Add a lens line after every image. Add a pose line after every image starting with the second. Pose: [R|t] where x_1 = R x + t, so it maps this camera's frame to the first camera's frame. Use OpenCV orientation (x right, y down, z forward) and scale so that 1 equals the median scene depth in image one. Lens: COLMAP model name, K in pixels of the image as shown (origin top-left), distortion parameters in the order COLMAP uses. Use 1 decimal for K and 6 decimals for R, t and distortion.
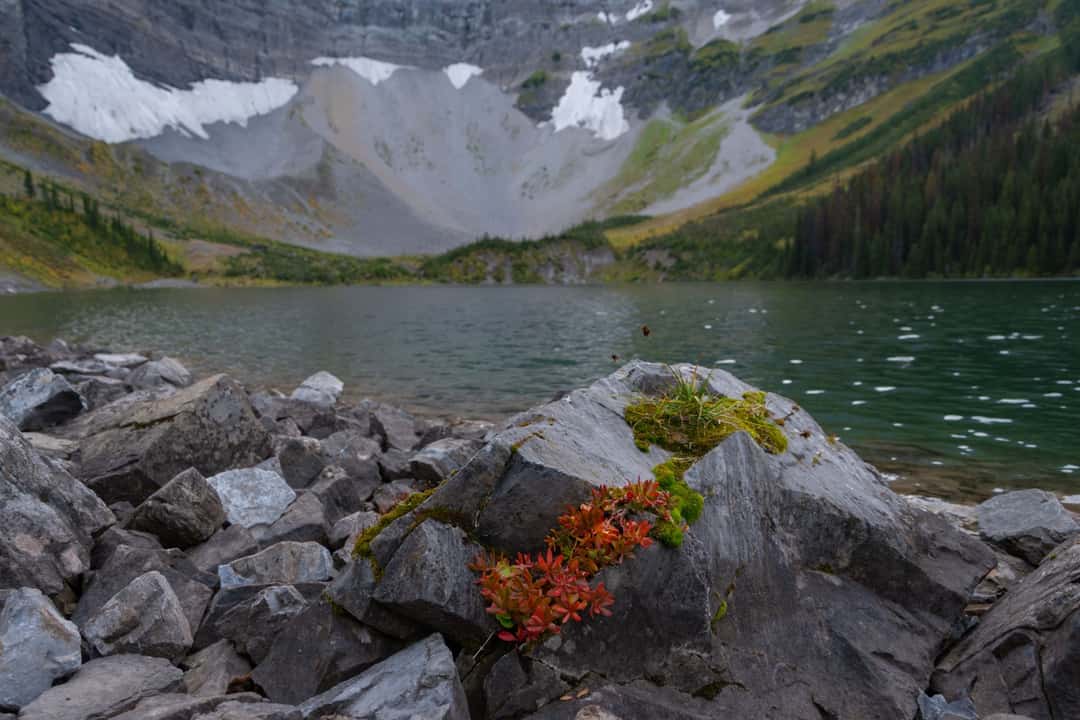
lens RADIAL K [[856.8, 0, 530.1], [0, 856.8, 362.8], [0, 0, 1]] dist [-0.013736, 0.004336]
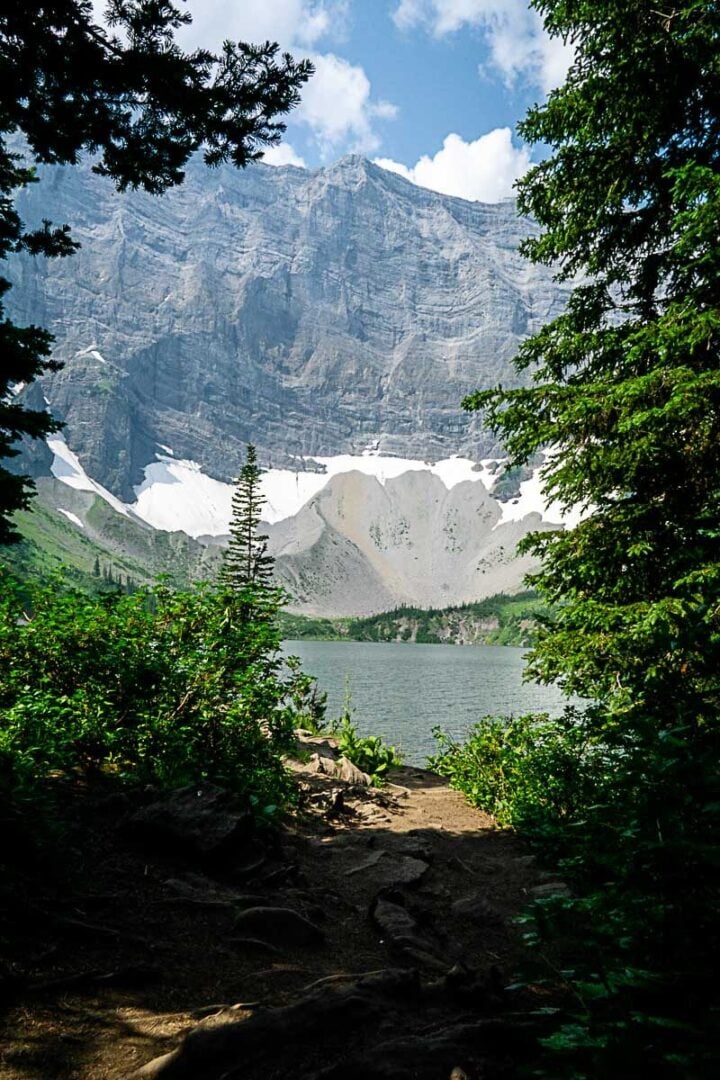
lens RADIAL K [[806.0, 0, 362.3], [0, 806.0, 544.9], [0, 0, 1]] dist [0.006985, -0.000766]
pose [[0.964650, 0.007539, -0.263427, 0.107572], [-0.061236, 0.978644, -0.196231, 0.005950], [0.256321, 0.205425, 0.944510, -0.116573]]
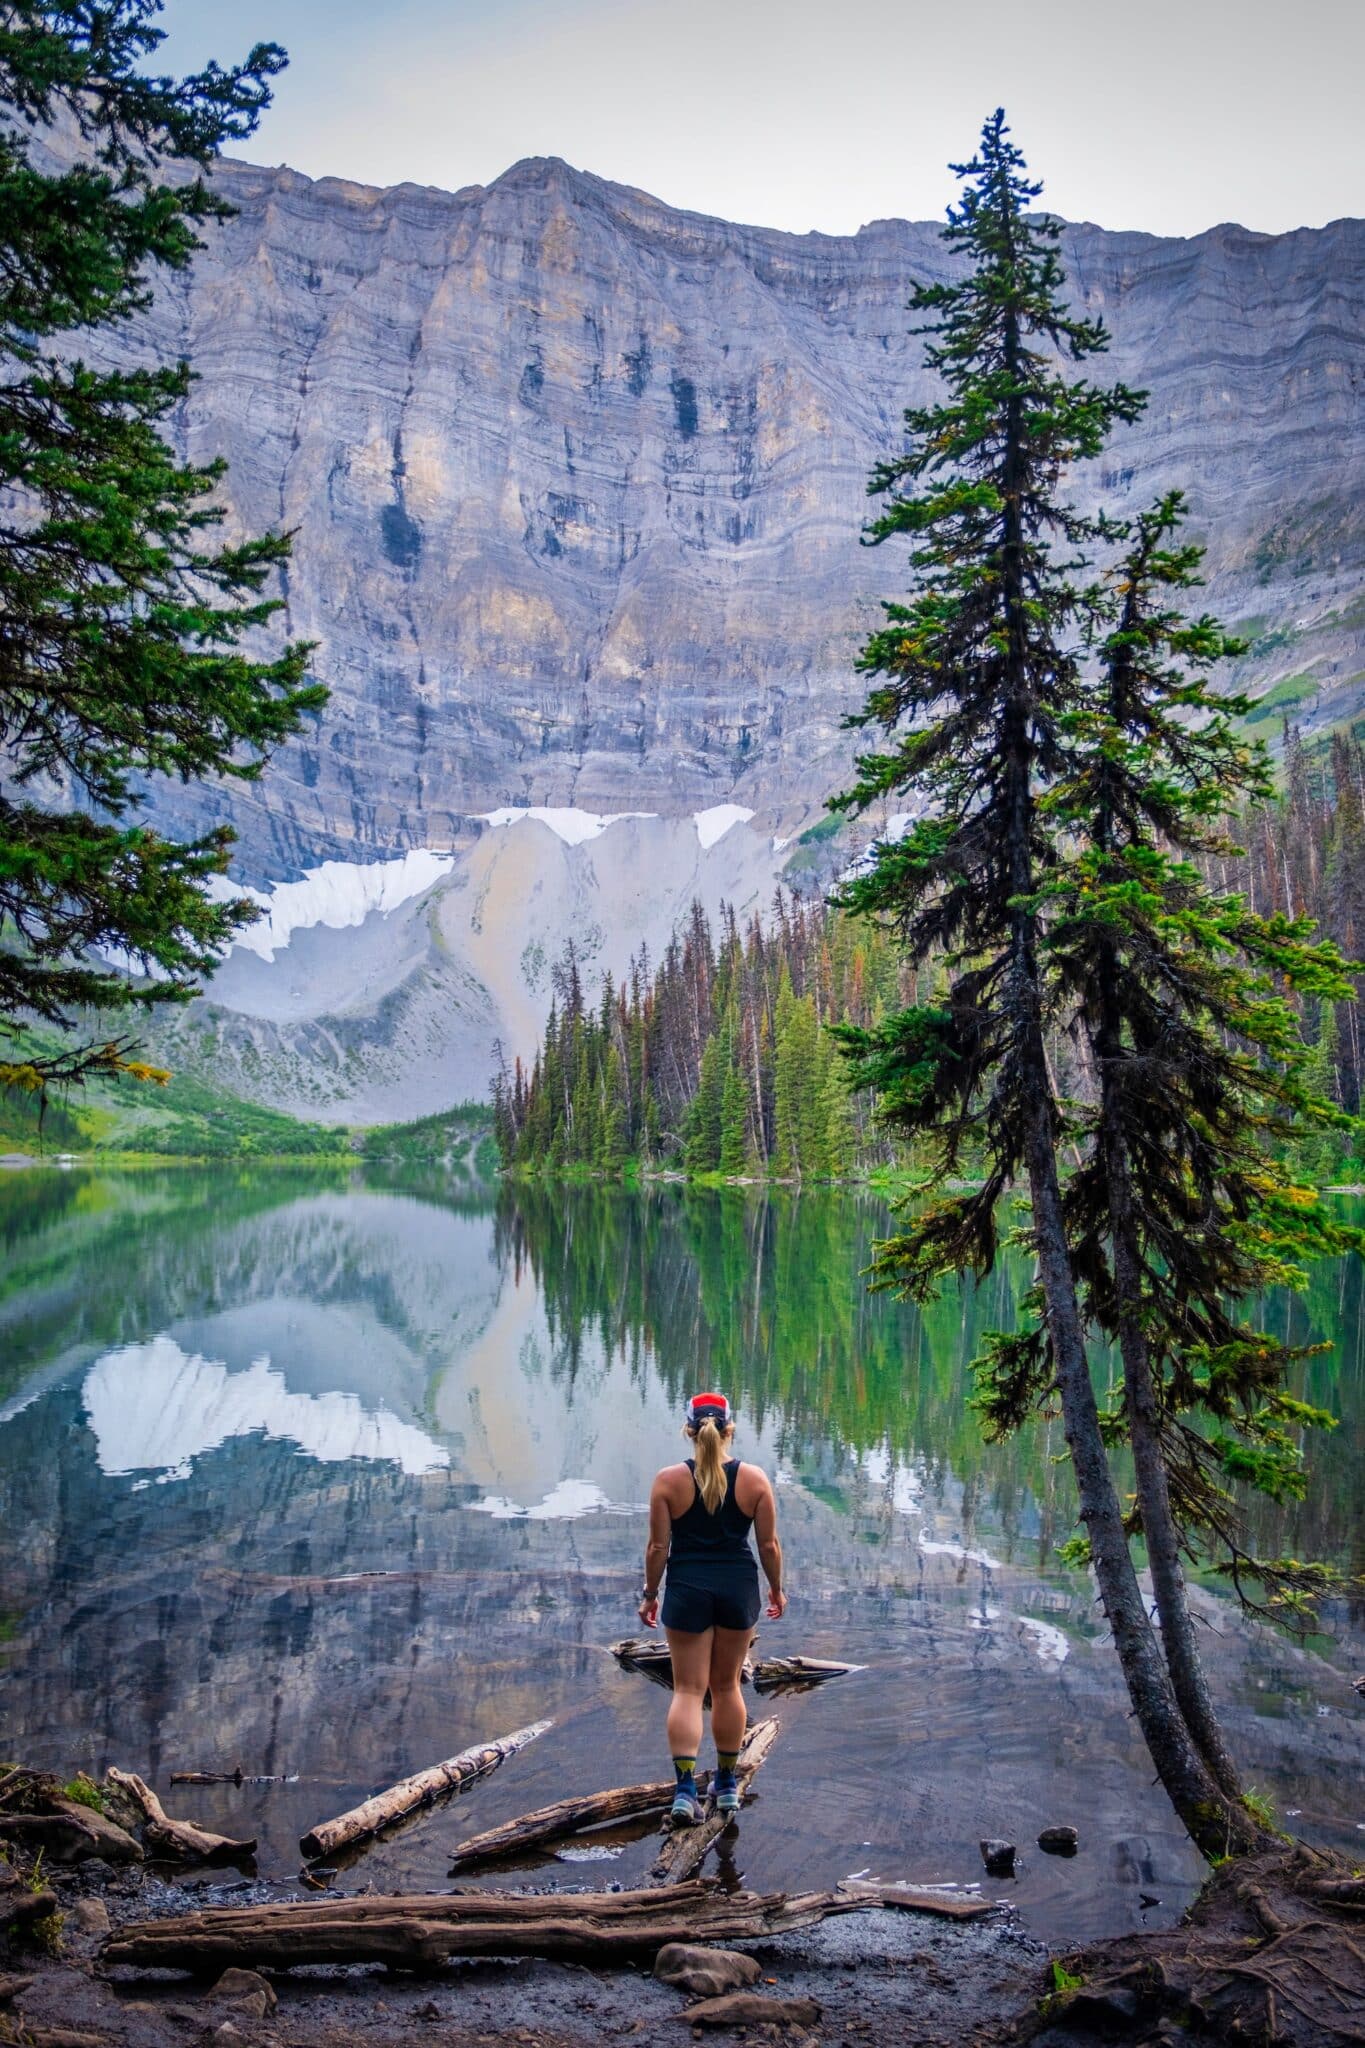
lens RADIAL K [[1968.8, 0, 690.5], [0, 1968.8, 1023.1], [0, 0, 1]] dist [-0.020871, 0.000000]
pose [[0.953185, -0.010430, -0.302208, 0.351186], [-0.037482, 0.987623, -0.152305, 0.027033], [0.300056, 0.156502, 0.940996, -0.348983]]
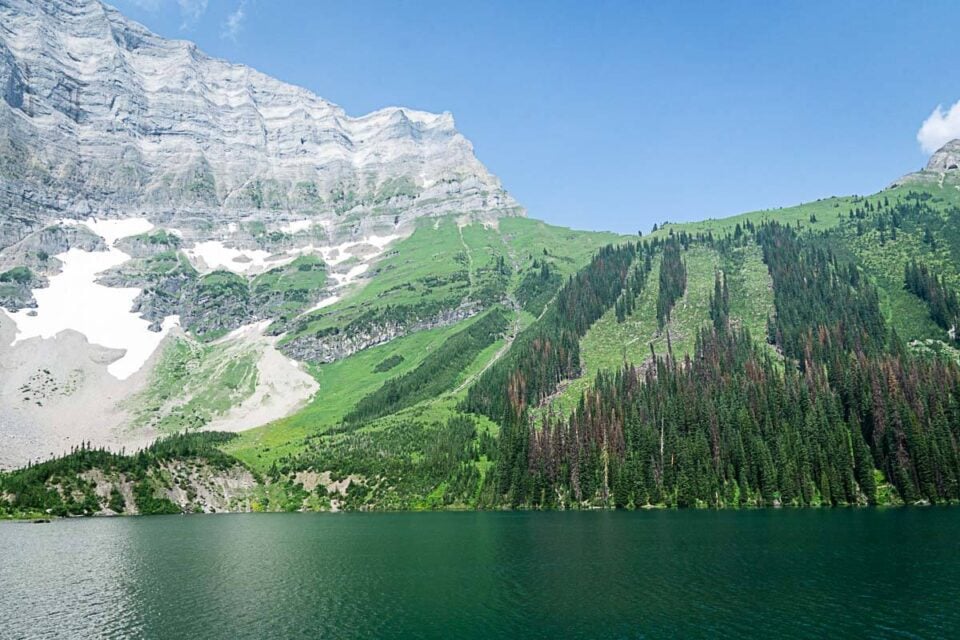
lens RADIAL K [[761.6, 0, 479.8], [0, 761.6, 319.7], [0, 0, 1]] dist [-0.013736, 0.004336]
pose [[0.776062, 0.147056, 0.613272, -0.099045], [0.062843, 0.949562, -0.307219, -0.015560], [-0.627518, 0.276960, 0.727677, 0.144181]]
